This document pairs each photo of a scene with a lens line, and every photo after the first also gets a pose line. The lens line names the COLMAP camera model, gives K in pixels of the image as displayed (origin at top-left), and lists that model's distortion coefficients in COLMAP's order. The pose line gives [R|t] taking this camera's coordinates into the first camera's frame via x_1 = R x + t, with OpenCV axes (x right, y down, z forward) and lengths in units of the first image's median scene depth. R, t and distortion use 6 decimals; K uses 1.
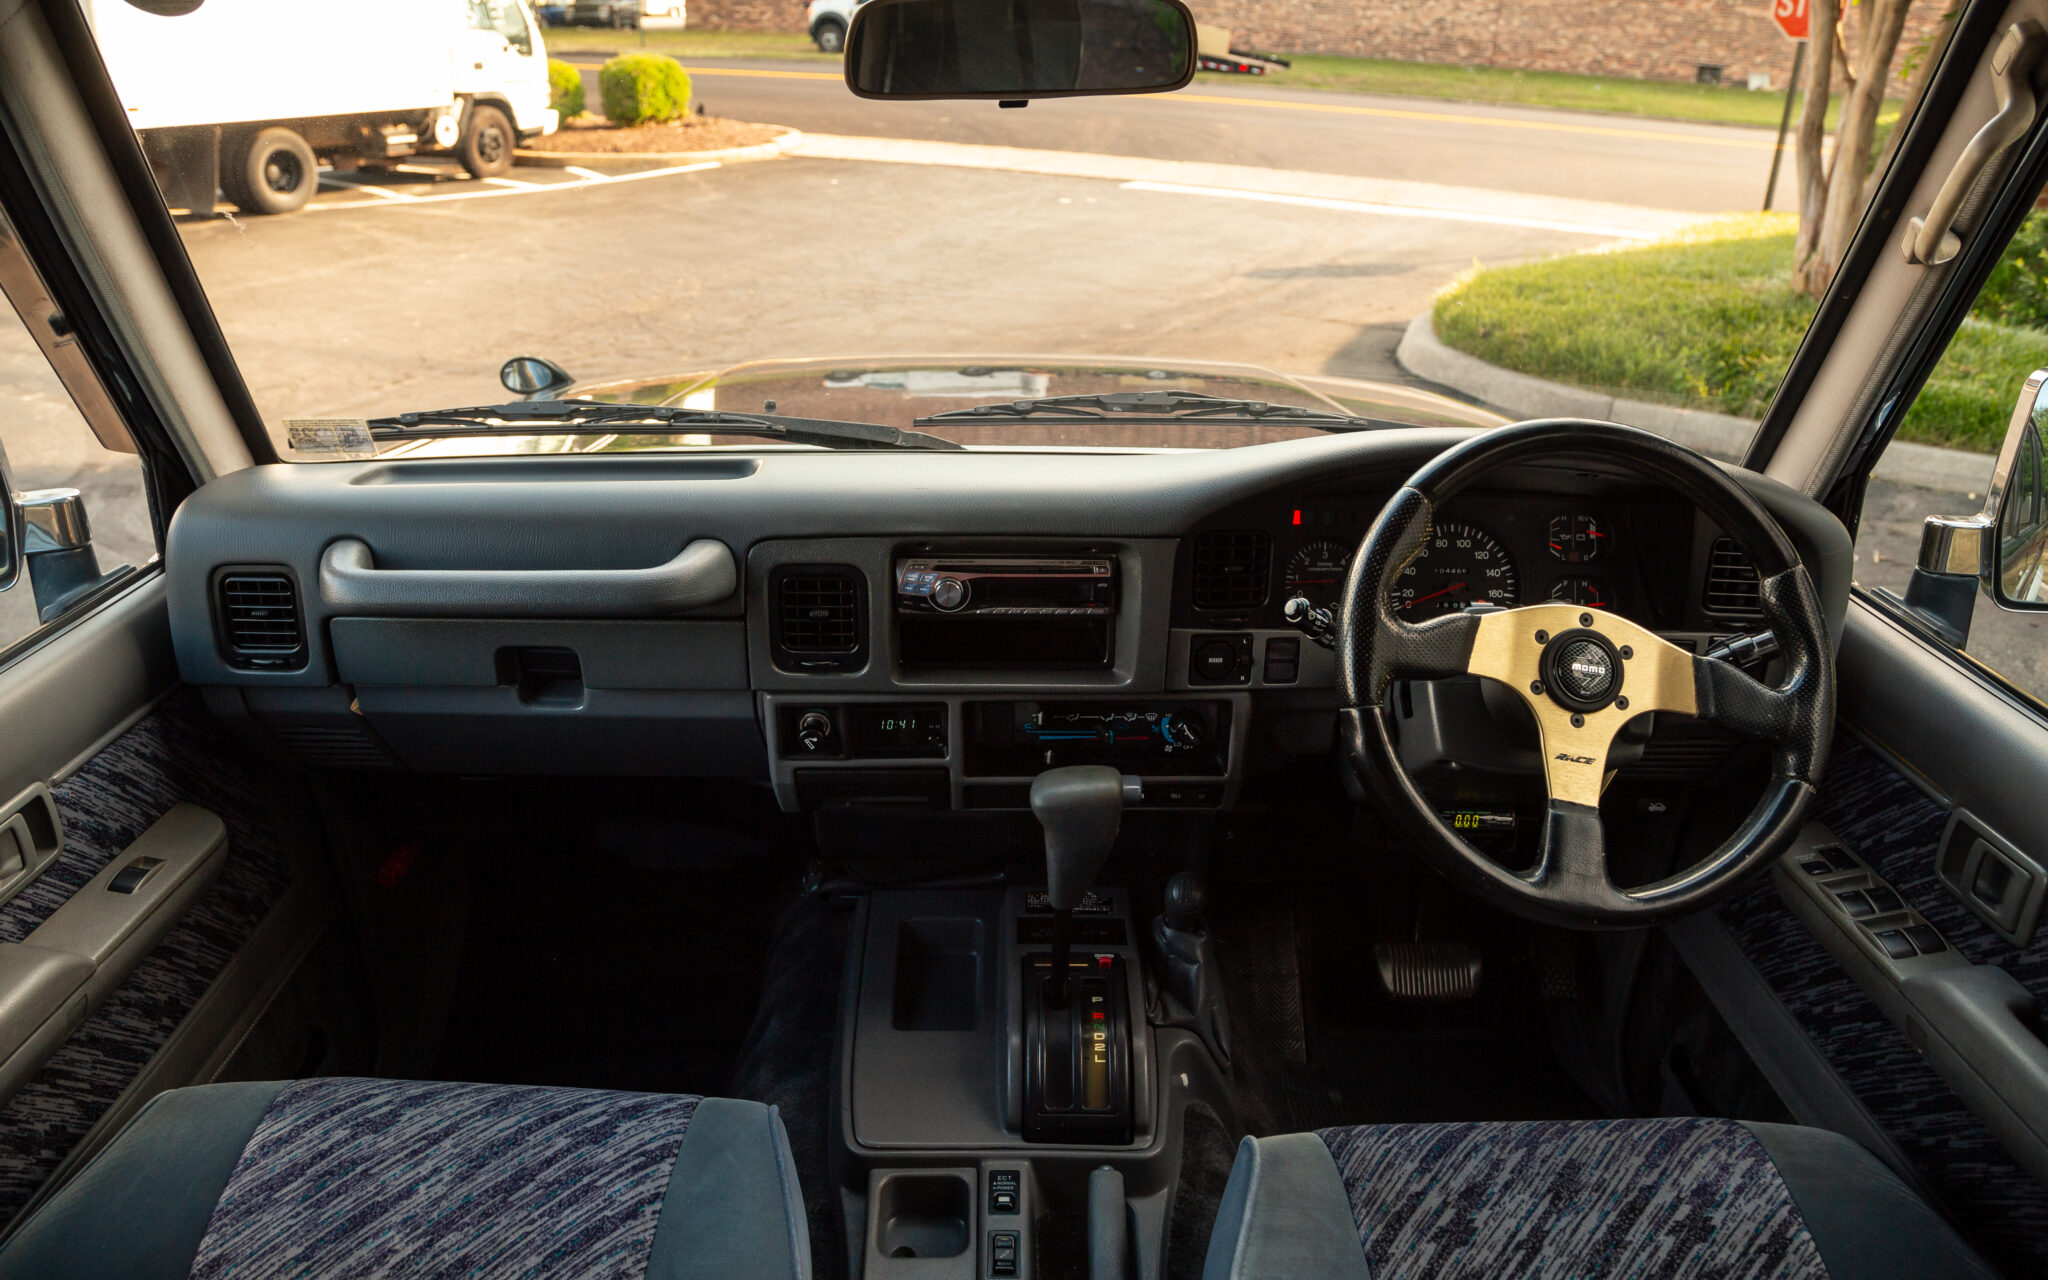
lens RADIAL K [[1384.8, 0, 1024.0], [0, 1384.8, 640.0], [0, 0, 1]] dist [-0.122139, 0.055172]
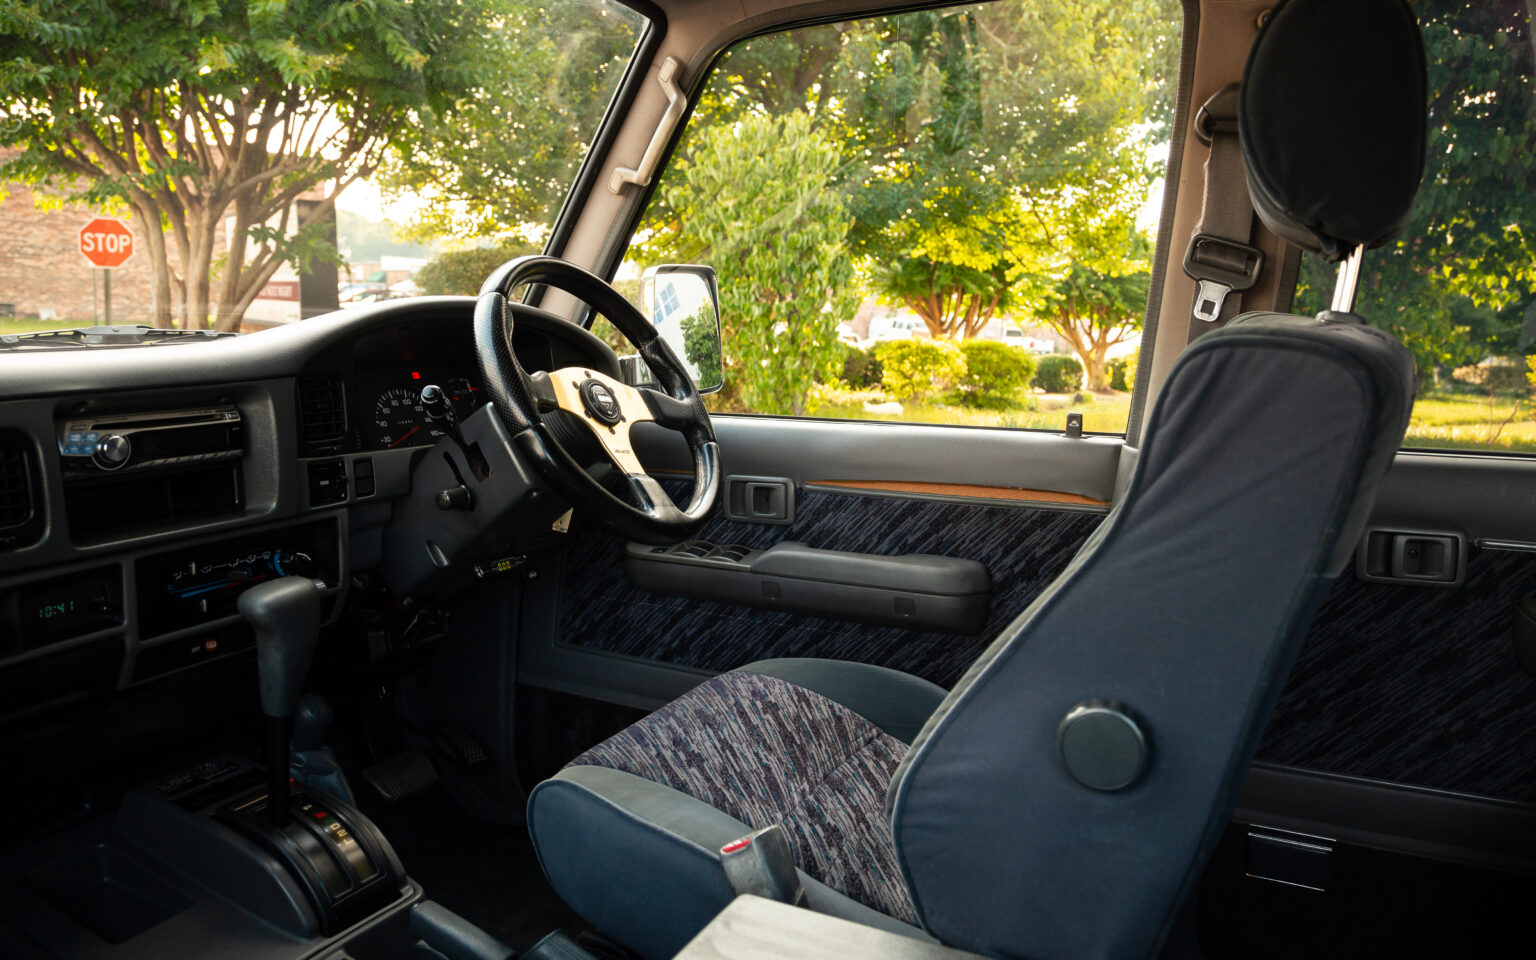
lens RADIAL K [[1038.6, 0, 768.0], [0, 1038.6, 480.0], [0, 0, 1]] dist [-0.122139, 0.055172]
pose [[0.463636, -0.146057, 0.873904, -0.483260], [0.339902, 0.940175, -0.023197, 0.172563], [-0.818235, 0.307797, 0.485544, 0.241752]]
